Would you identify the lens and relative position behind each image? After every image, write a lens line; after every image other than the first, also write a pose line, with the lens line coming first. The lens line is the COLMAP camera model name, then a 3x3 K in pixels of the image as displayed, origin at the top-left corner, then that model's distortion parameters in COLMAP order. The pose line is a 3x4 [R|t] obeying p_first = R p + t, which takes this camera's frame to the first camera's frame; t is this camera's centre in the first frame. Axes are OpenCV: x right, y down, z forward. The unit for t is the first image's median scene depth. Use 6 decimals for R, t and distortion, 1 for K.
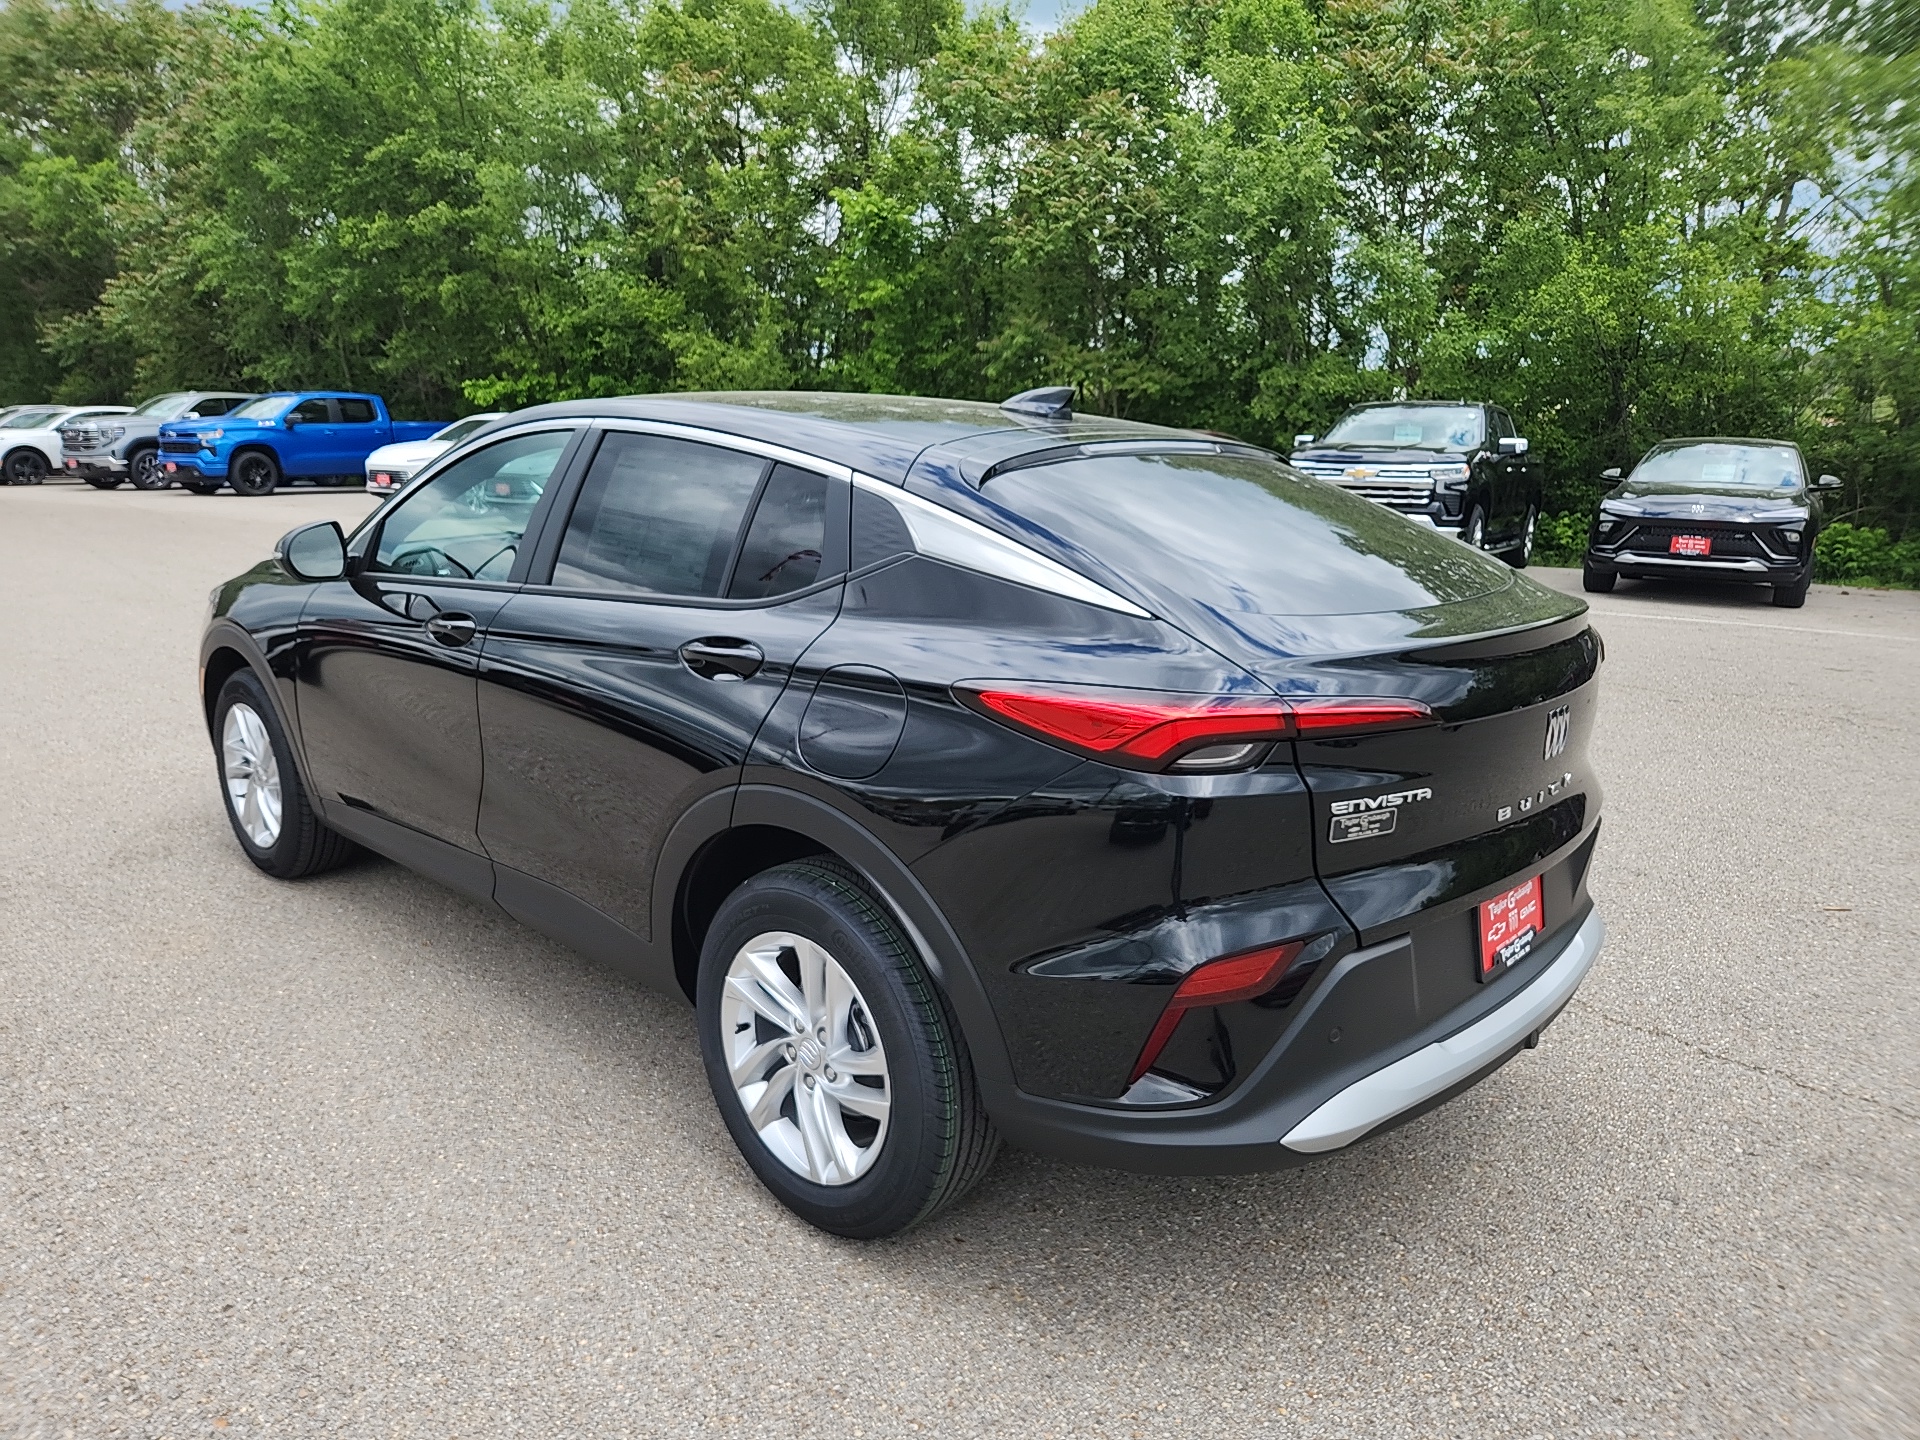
lens RADIAL K [[1285.9, 0, 931.9], [0, 1285.9, 735.5], [0, 0, 1]] dist [0.057970, -0.043528]
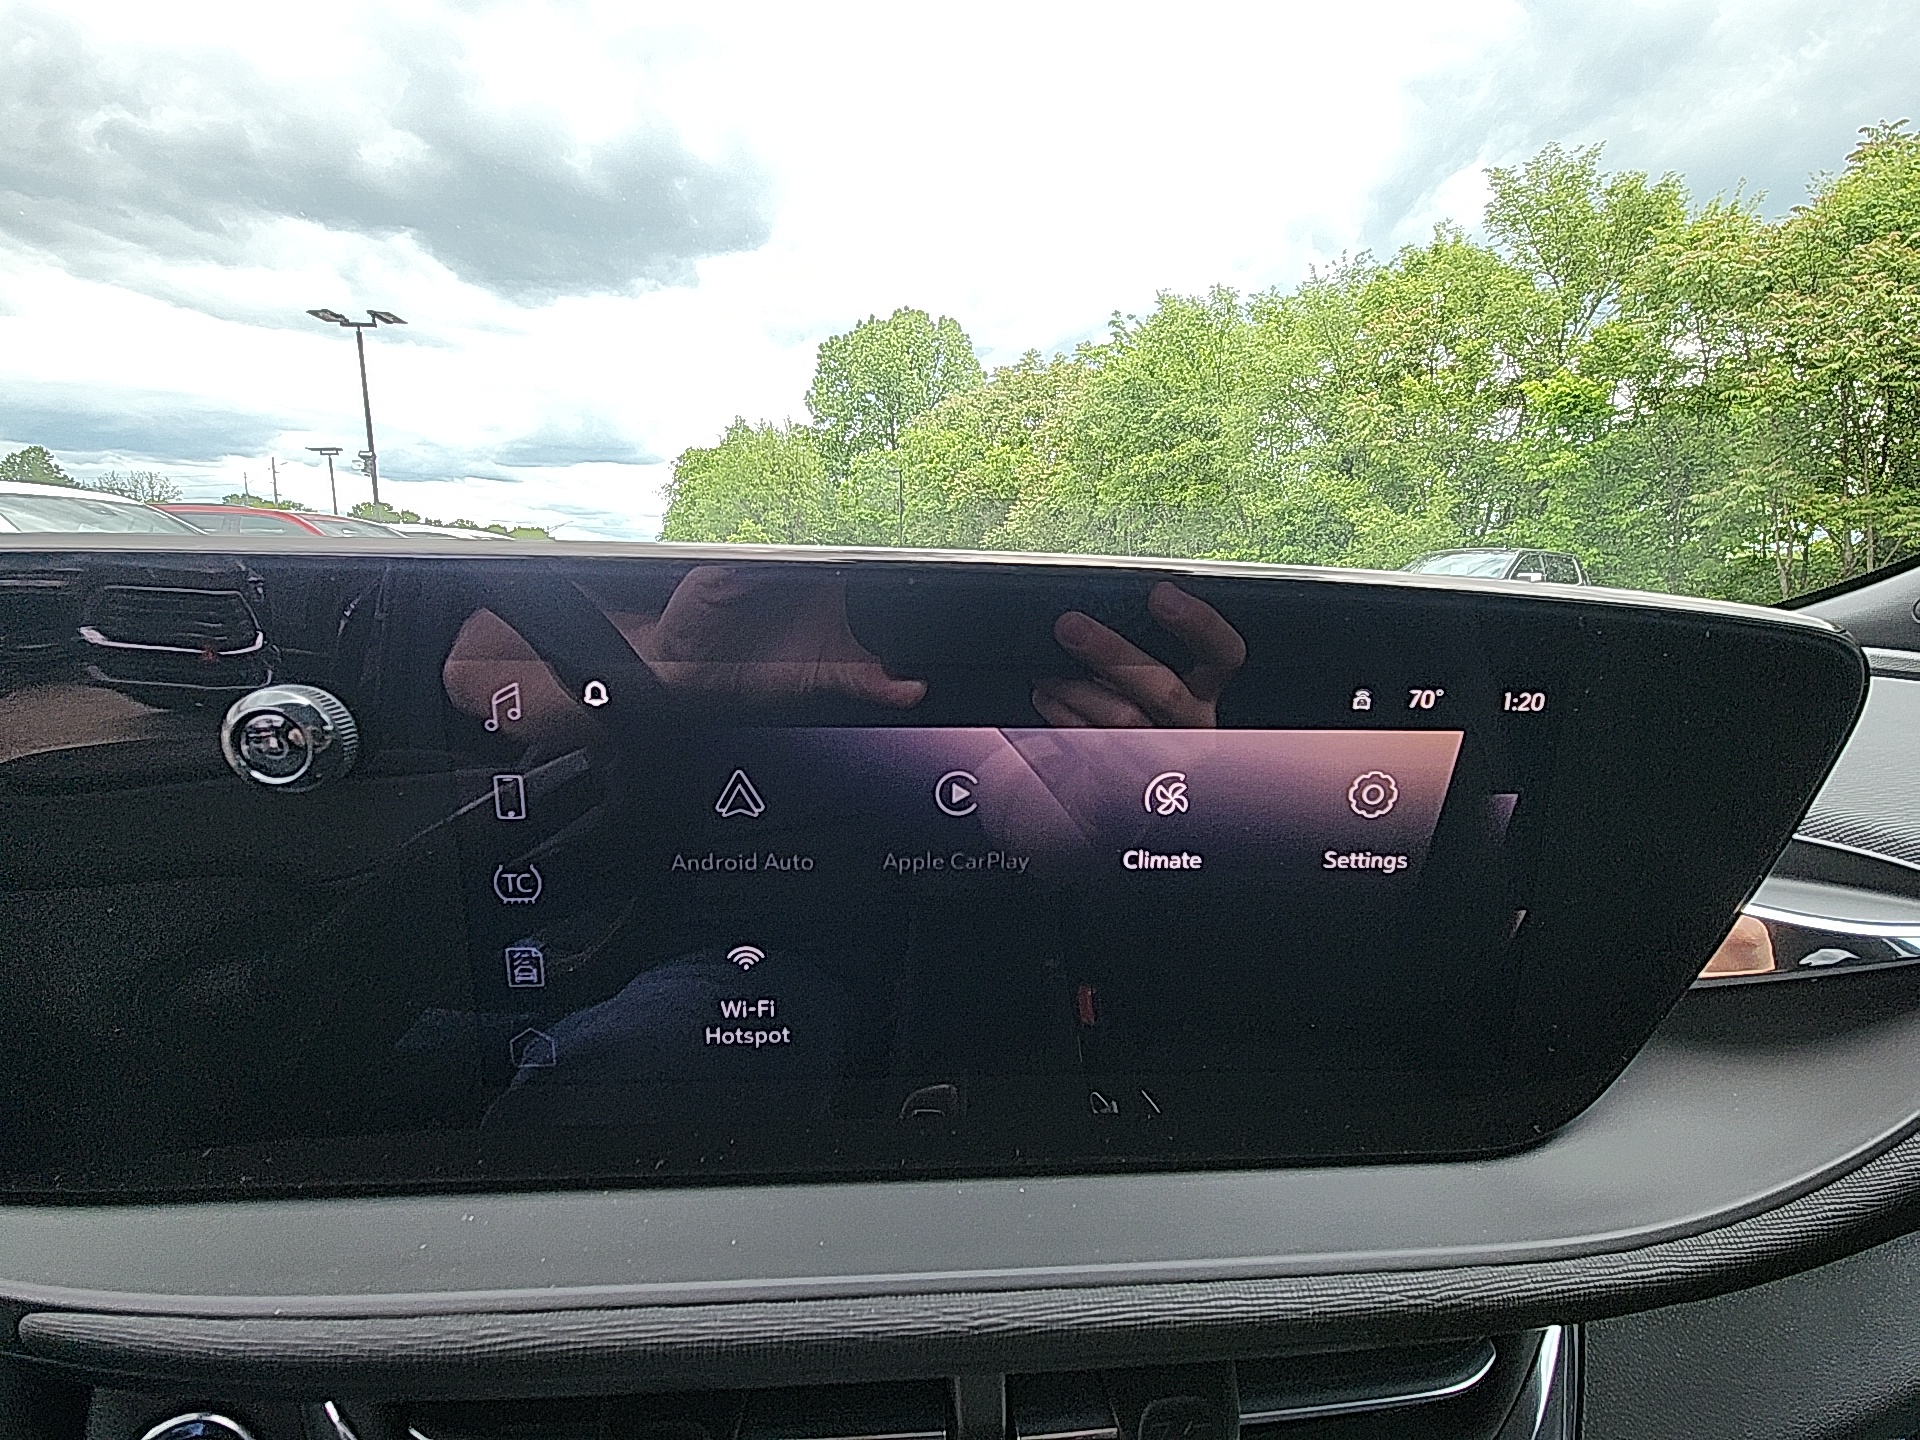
lens RADIAL K [[775.3, 0, 945.9], [0, 775.3, 701.0], [0, 0, 1]] dist [0.009993, -0.008817]
pose [[0.789872, 0.087691, -0.606970, -0.034161], [-0.146565, 0.988036, -0.047986, -0.024569], [0.595501, 0.126863, 0.793275, 0.161146]]
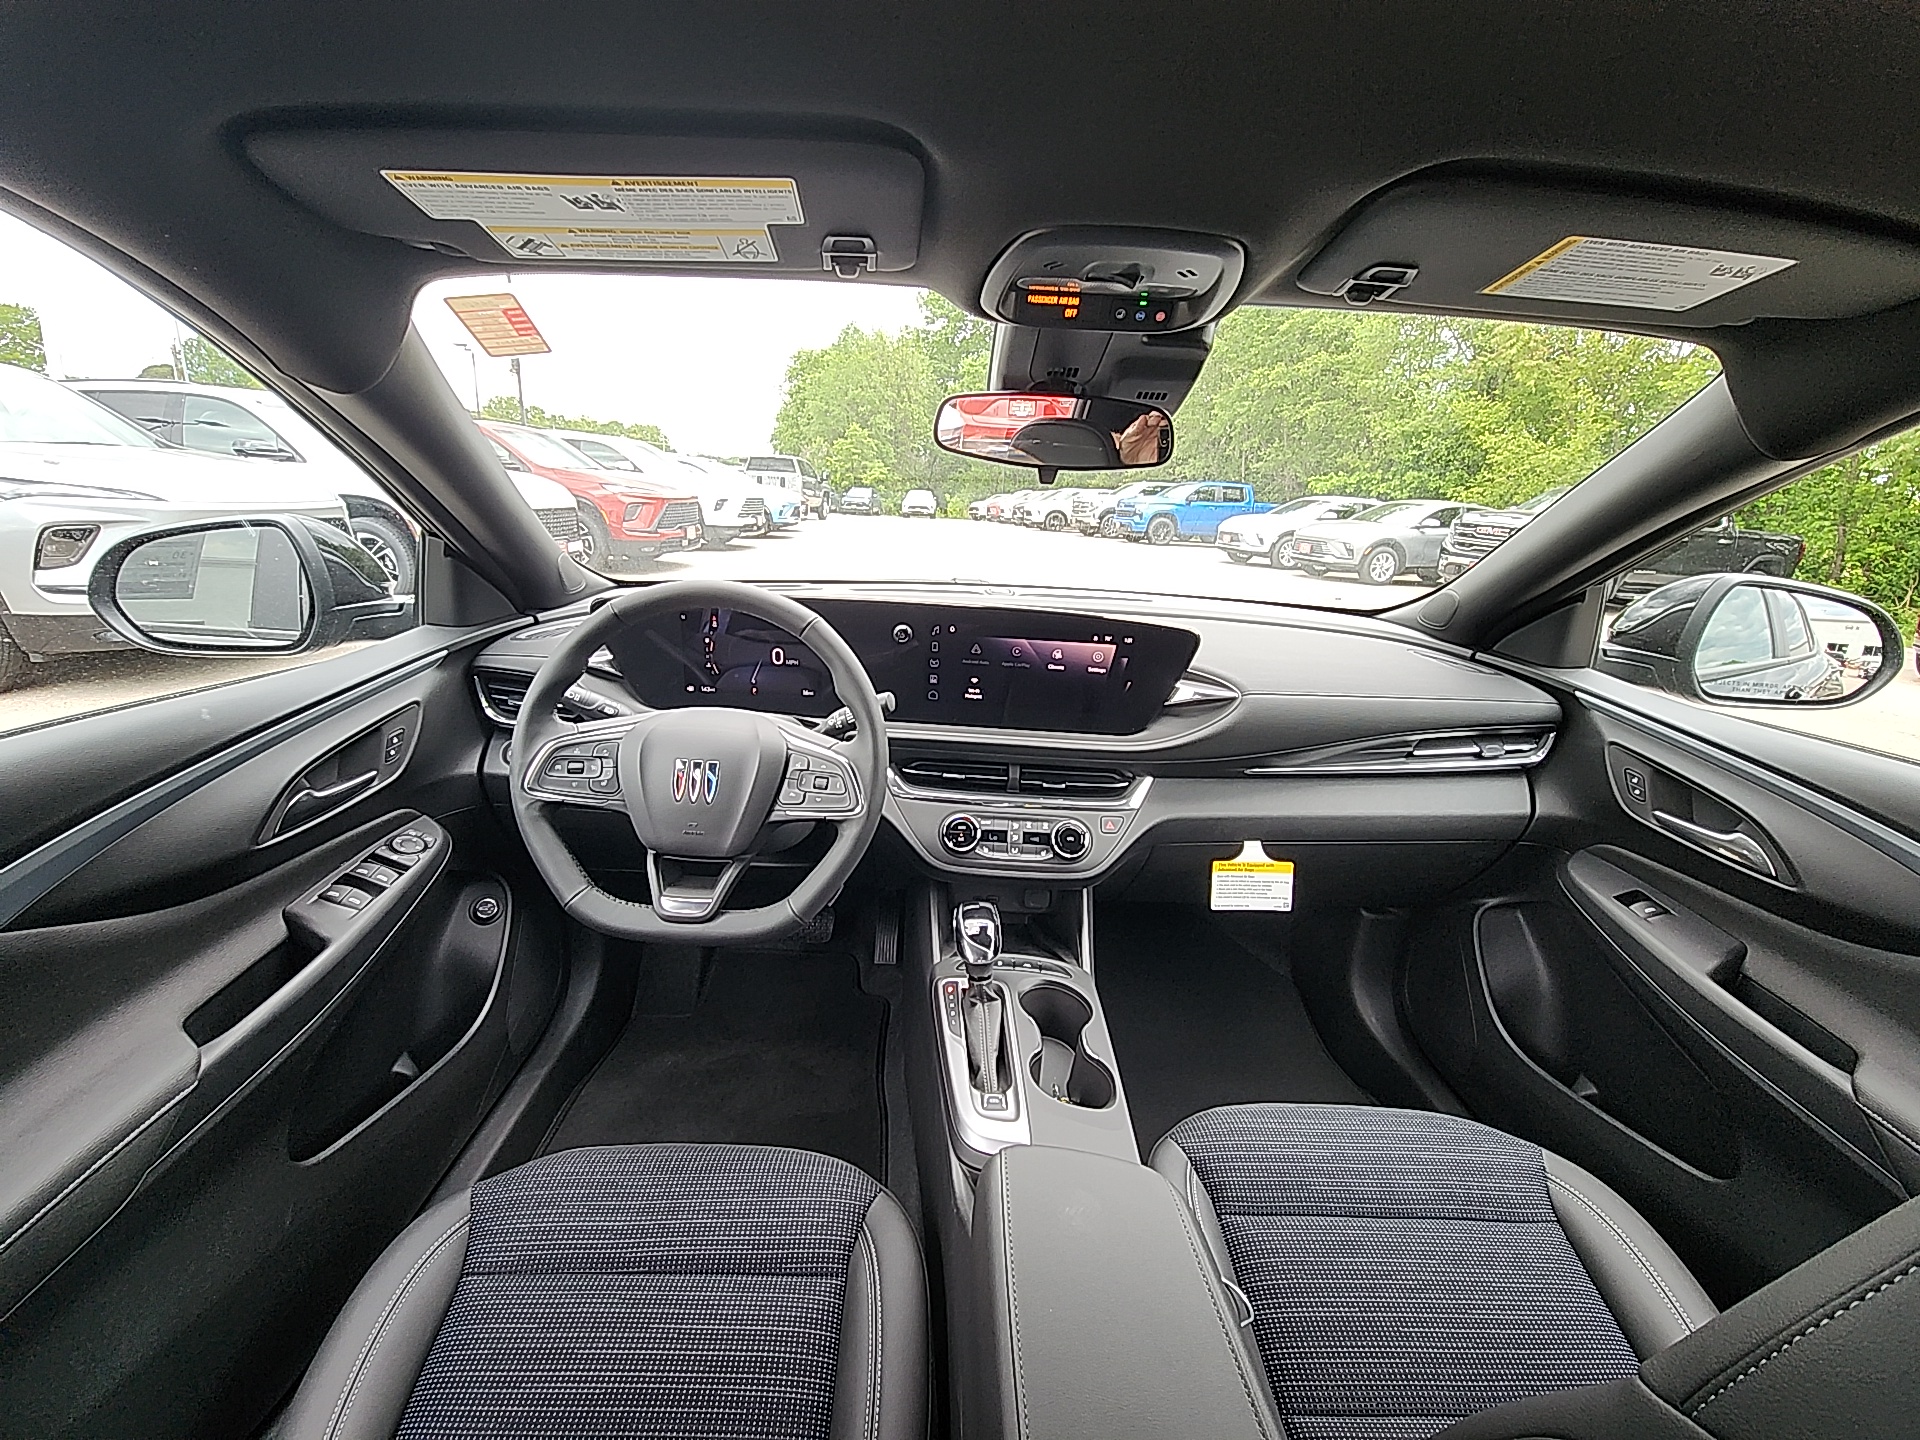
lens RADIAL K [[775.3, 0, 949.4], [0, 775.3, 698.3], [0, 0, 1]] dist [0.009993, -0.008817]
pose [[0.707040, 0.203588, -0.677235, -0.013604], [-0.203567, 0.975722, 0.080793, -0.024227], [0.677241, 0.080739, 0.731318, 0.136058]]
